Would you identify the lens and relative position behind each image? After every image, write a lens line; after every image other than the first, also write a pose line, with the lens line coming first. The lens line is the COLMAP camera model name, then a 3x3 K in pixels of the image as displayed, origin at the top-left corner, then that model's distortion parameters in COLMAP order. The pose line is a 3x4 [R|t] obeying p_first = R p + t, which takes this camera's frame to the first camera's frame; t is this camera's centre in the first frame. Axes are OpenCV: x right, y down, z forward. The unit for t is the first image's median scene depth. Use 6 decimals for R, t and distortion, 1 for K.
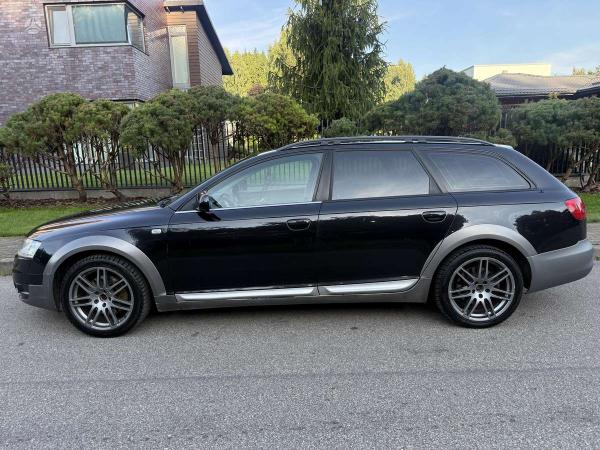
lens RADIAL K [[424.9, 0, 299.1], [0, 424.9, 227.3], [0, 0, 1]] dist [0.027188, -0.033094]
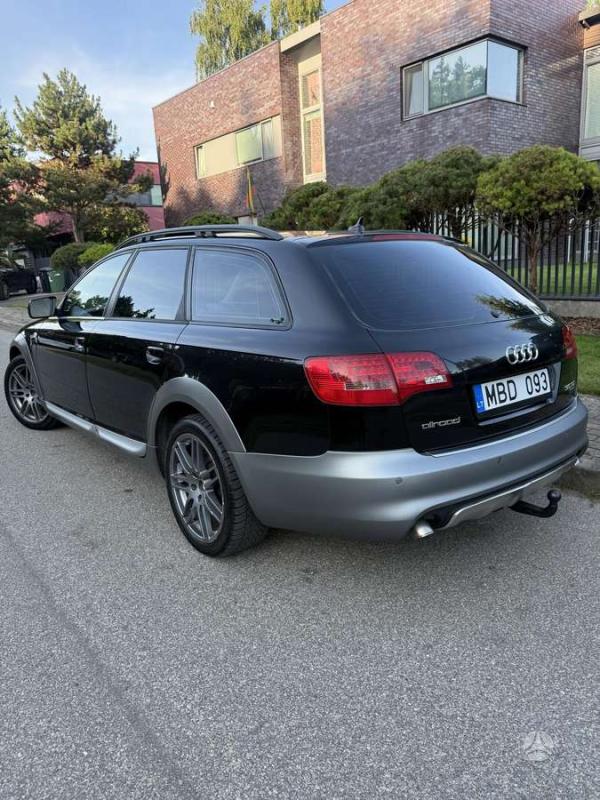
lens RADIAL K [[566.5, 0, 300.0], [0, 566.5, 400.0], [0, 0, 1]] dist [0.027188, -0.033094]
pose [[0.642068, 0.180068, -0.745201, 0.220093], [-0.111348, 0.983621, 0.141741, -0.020506], [0.758519, -0.008031, 0.651602, 0.120440]]
